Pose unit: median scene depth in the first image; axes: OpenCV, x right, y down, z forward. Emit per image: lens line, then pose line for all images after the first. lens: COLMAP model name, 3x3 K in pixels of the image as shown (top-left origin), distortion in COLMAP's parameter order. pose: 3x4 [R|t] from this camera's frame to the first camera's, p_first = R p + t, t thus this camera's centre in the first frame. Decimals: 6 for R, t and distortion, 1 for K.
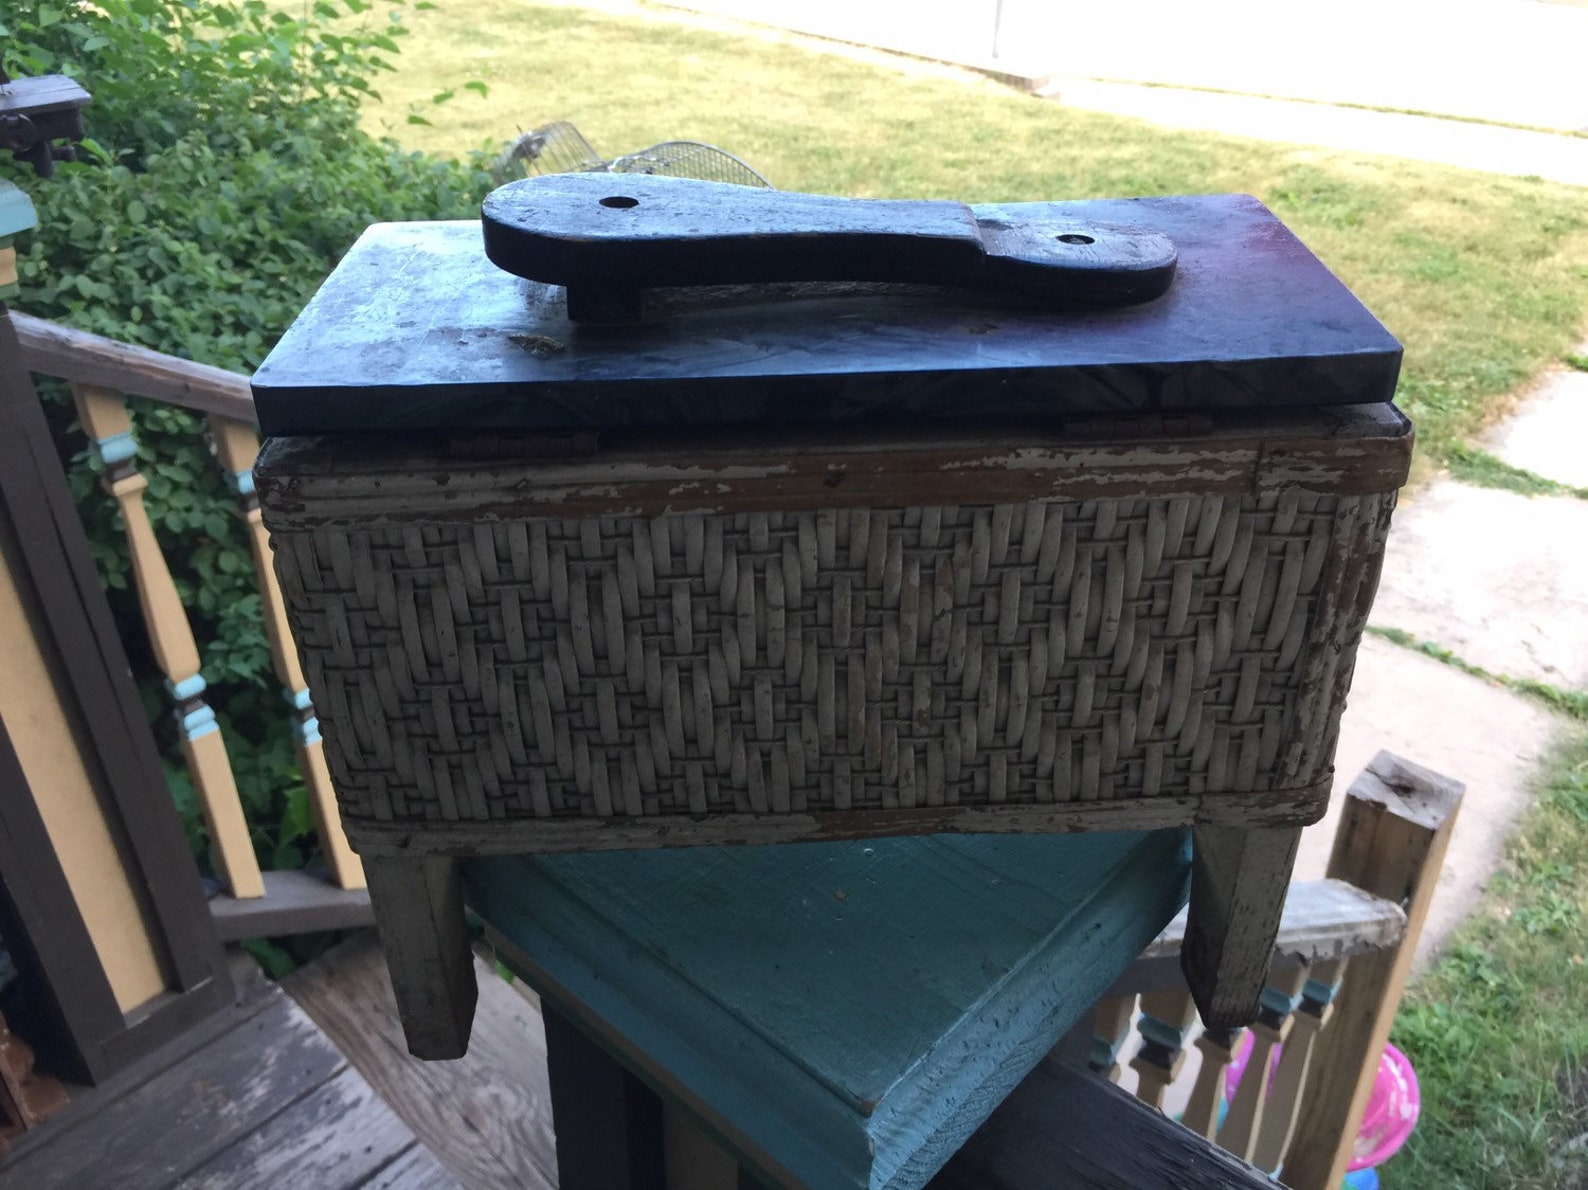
lens RADIAL K [[1353.1, 0, 791.0], [0, 1353.1, 605.9], [0, 0, 1]] dist [0.061469, -0.108644]
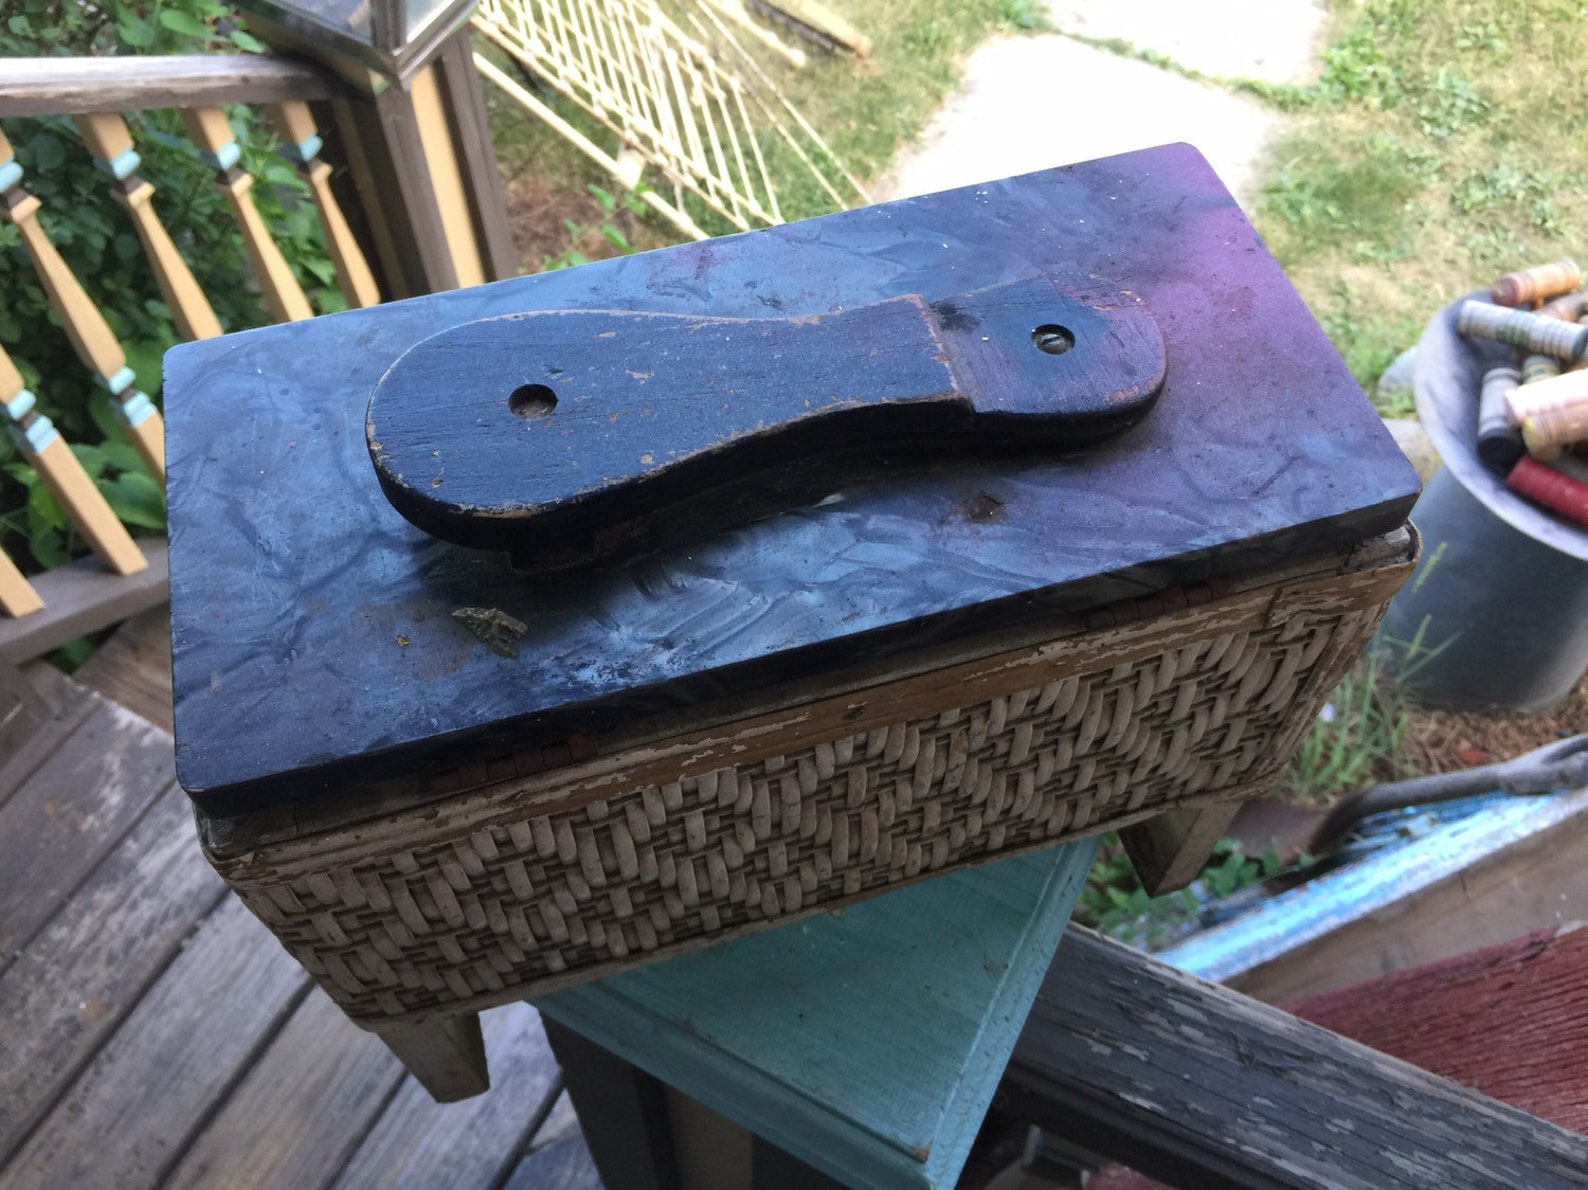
lens RADIAL K [[1353.1, 0, 791.0], [0, 1353.1, 605.9], [0, 0, 1]] dist [0.061469, -0.108644]
pose [[0.968826, -0.200604, 0.145378, -0.113970], [0.128698, 0.908942, 0.396561, -0.468453], [-0.211692, -0.365489, 0.906424, 0.173567]]
